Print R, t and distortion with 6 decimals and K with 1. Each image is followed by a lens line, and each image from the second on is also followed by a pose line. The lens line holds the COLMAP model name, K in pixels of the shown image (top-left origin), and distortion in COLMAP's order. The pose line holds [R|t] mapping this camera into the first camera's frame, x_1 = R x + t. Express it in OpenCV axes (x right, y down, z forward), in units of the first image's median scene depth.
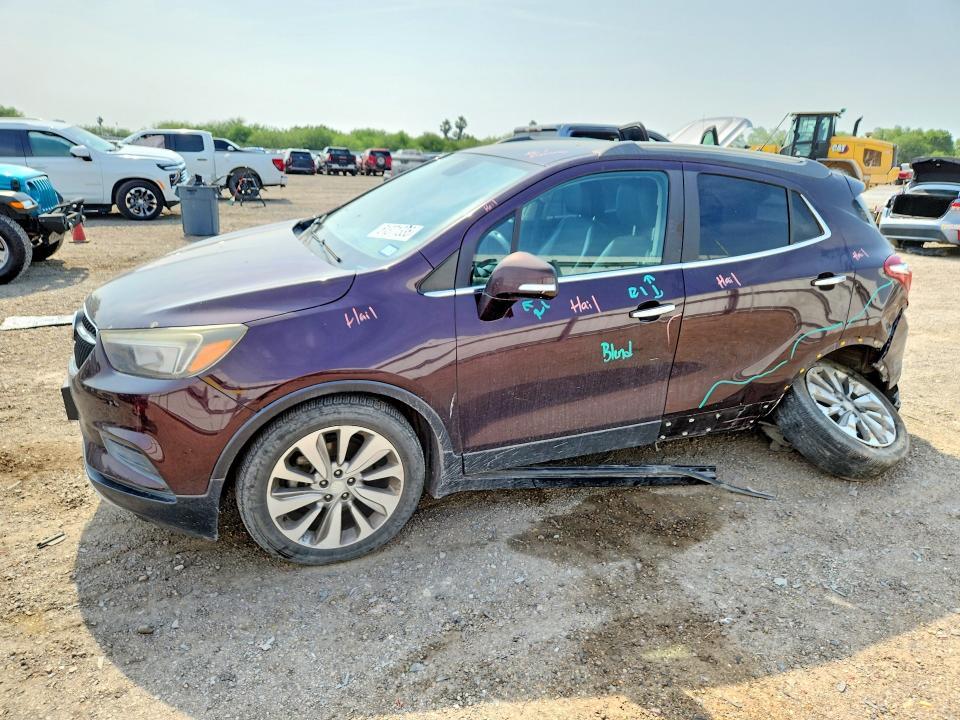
lens RADIAL K [[769.3, 0, 480.4], [0, 769.3, 356.5], [0, 0, 1]] dist [0.009035, -0.000389]
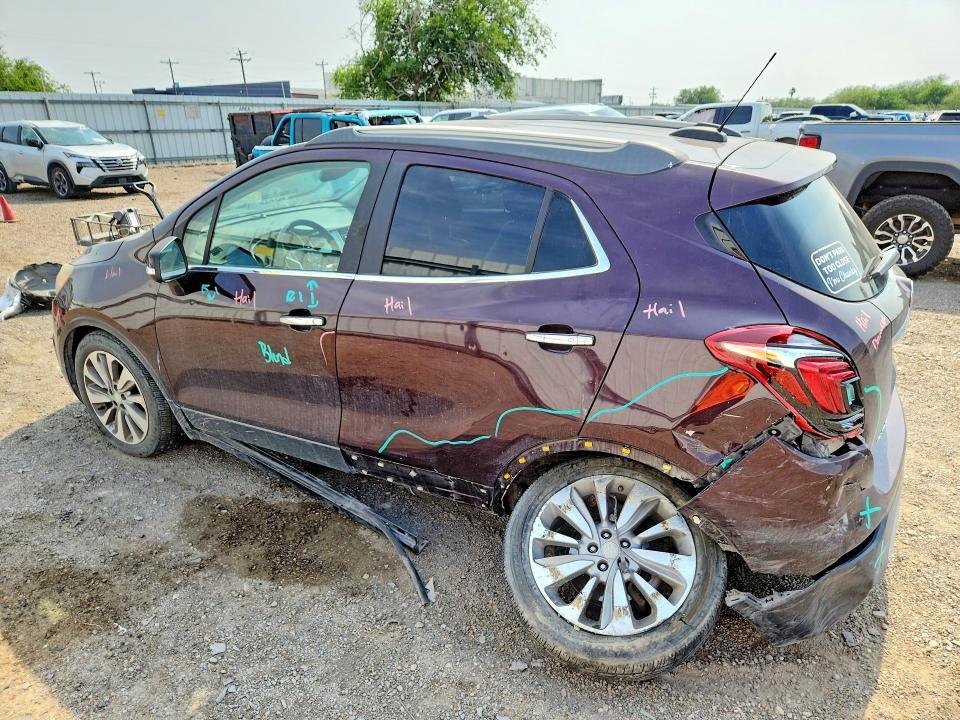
lens RADIAL K [[769.3, 0, 480.5], [0, 769.3, 363.9], [0, 0, 1]] dist [0.009035, -0.000389]
pose [[0.513561, 0.230464, -0.826524, 1.017382], [-0.186590, 0.970199, 0.154588, -0.175995], [0.837520, 0.074831, 0.541259, 0.652032]]
